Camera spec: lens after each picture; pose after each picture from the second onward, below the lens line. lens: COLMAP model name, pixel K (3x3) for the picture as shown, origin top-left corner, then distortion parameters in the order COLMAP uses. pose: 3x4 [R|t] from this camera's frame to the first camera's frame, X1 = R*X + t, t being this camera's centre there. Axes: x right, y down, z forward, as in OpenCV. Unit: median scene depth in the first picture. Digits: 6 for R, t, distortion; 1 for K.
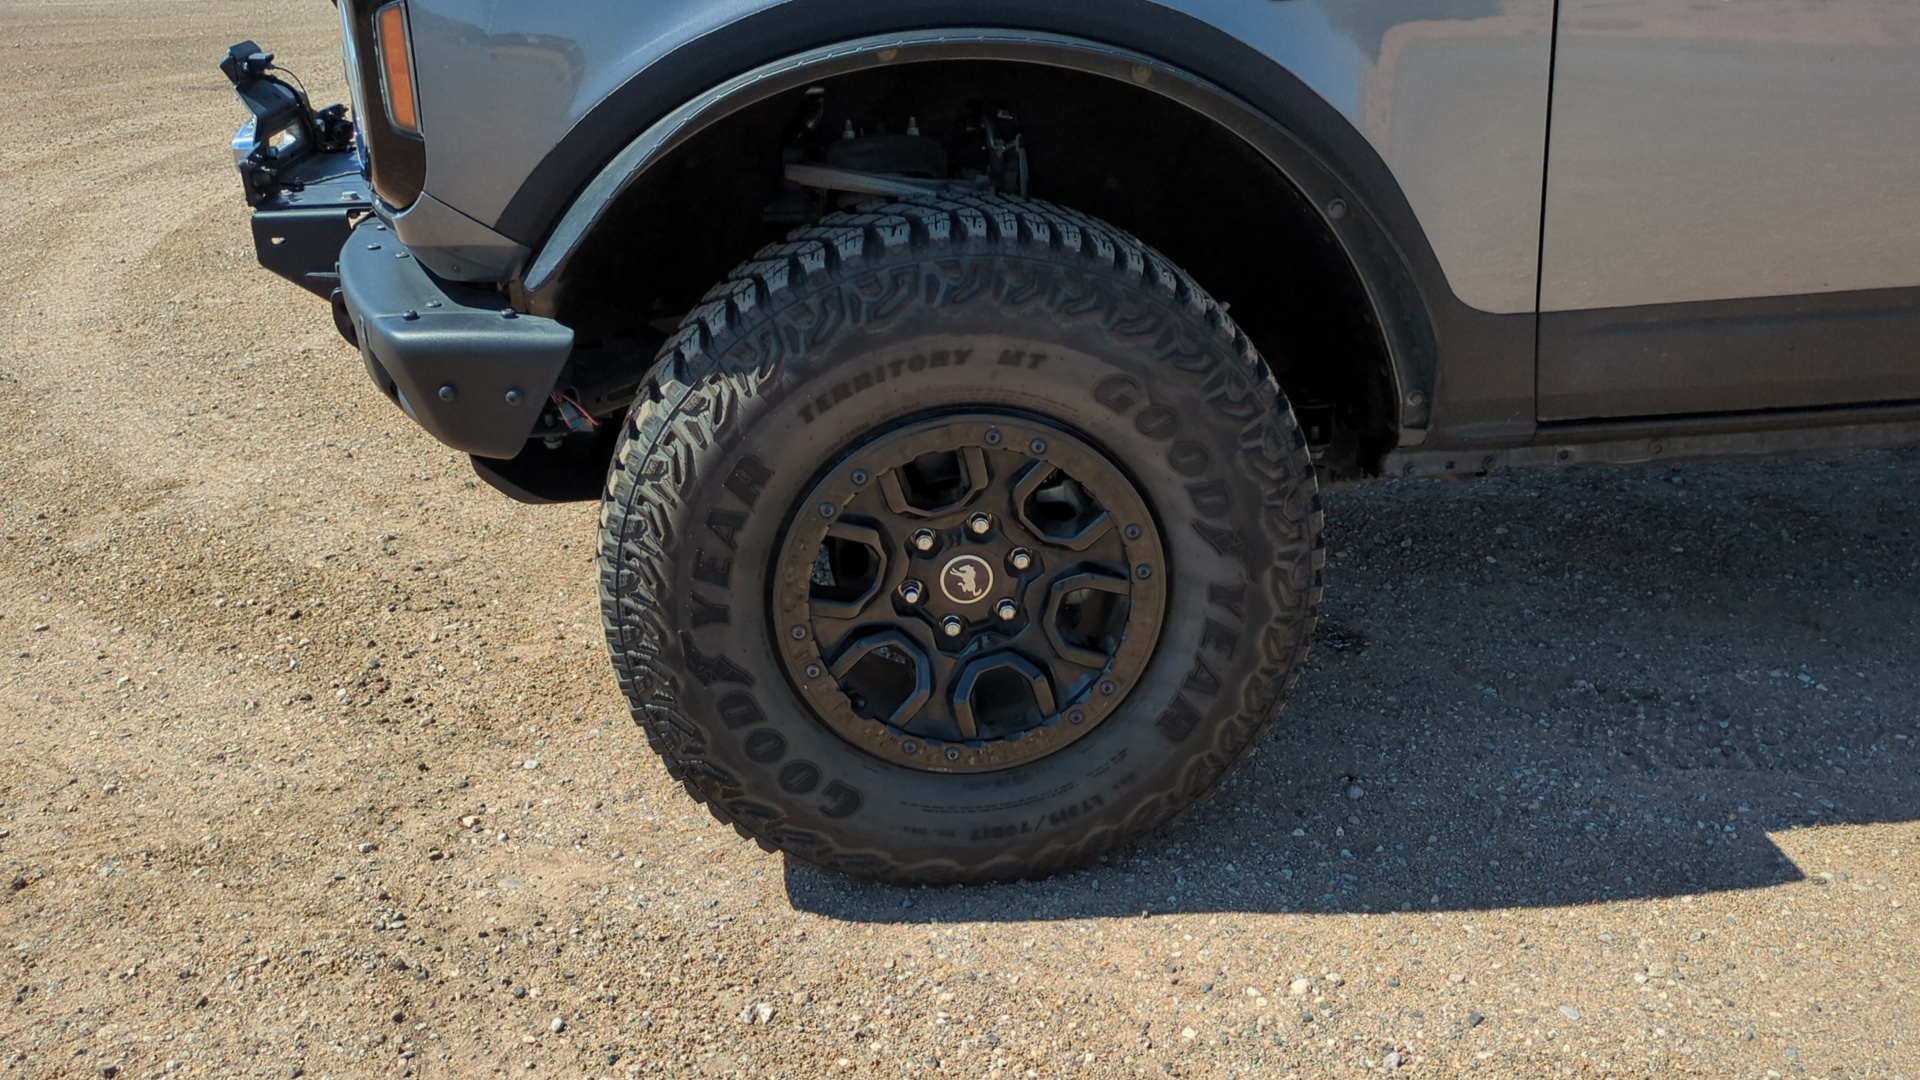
lens RADIAL K [[1624.6, 0, 974.1], [0, 1624.6, 541.6], [0, 0, 1]] dist [0.072302, -0.097691]
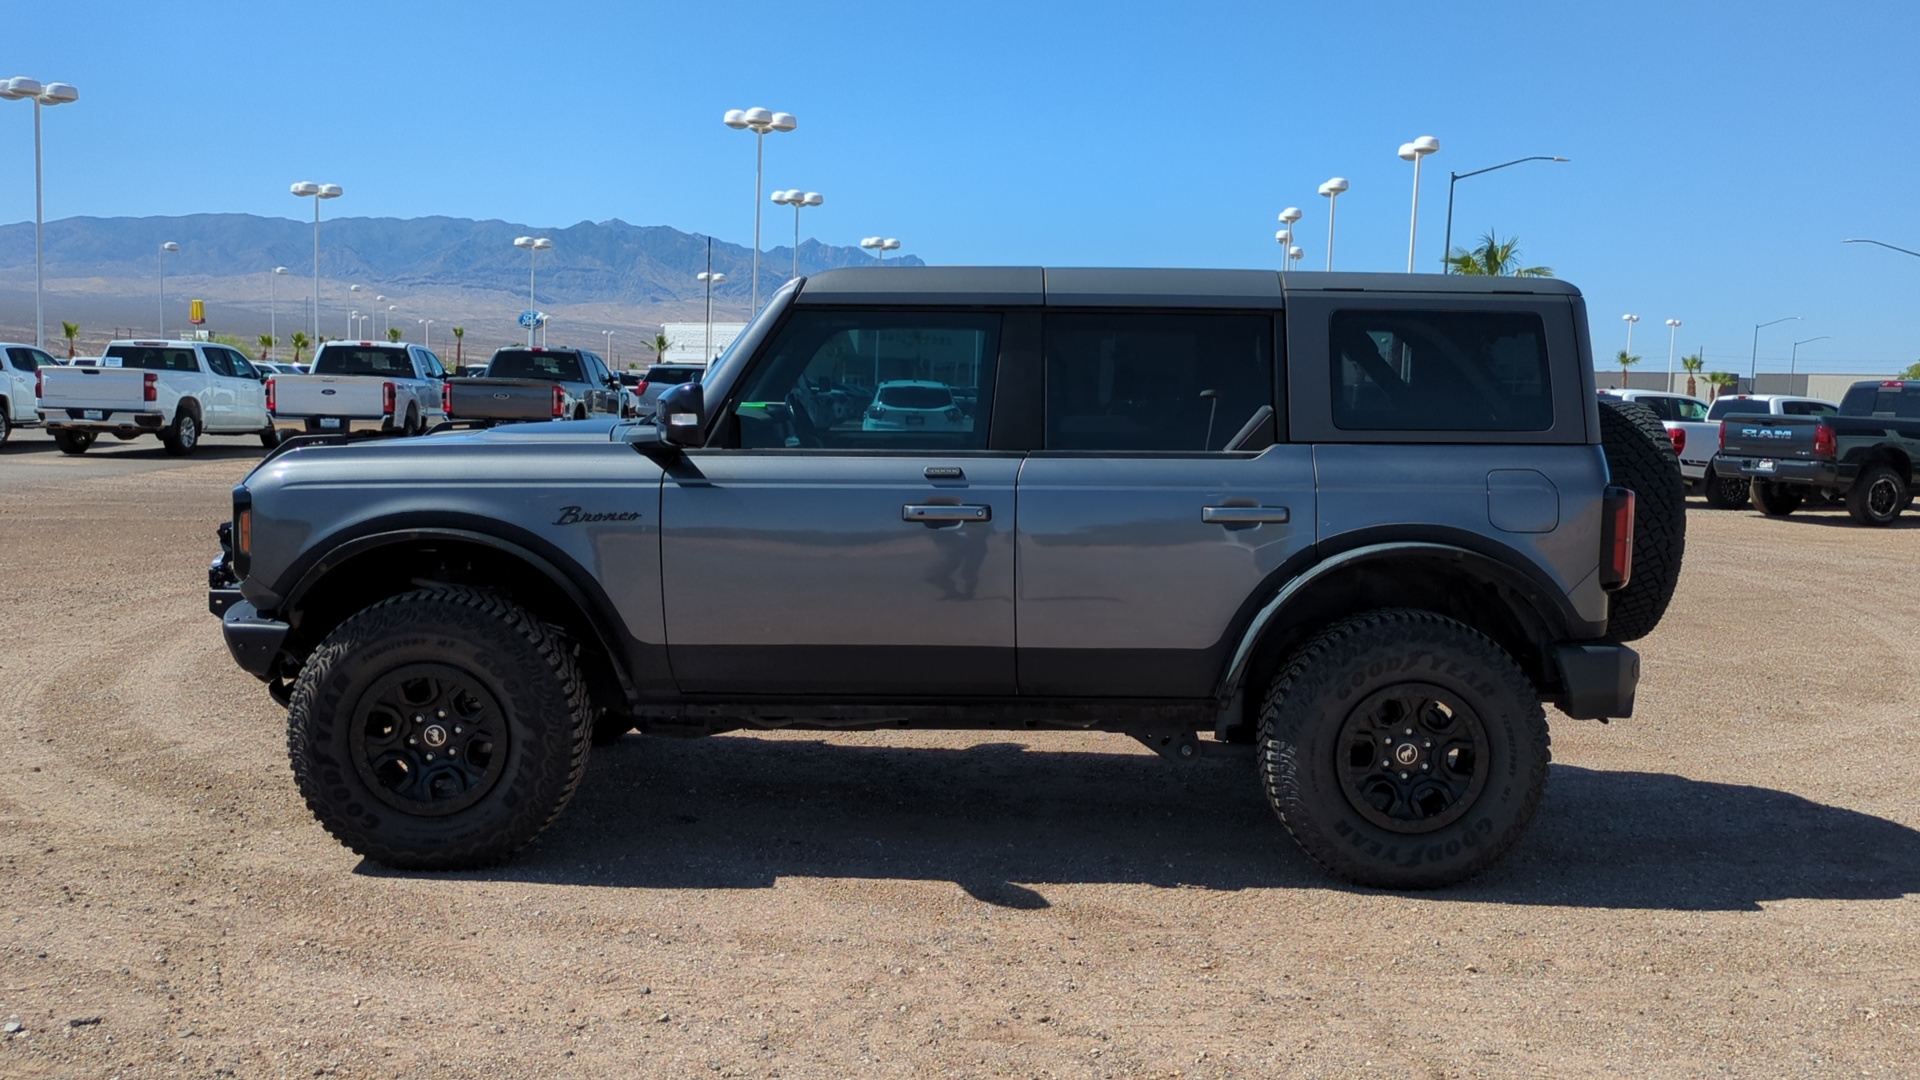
lens RADIAL K [[1653.0, 0, 986.3], [0, 1653.0, 530.8], [0, 0, 1]] dist [0.071315, -0.108471]
pose [[0.995190, 0.047321, -0.085778, 1.081342], [-0.071175, 0.950908, -0.301179, 0.449923], [0.067315, 0.305836, 0.949702, -1.532542]]
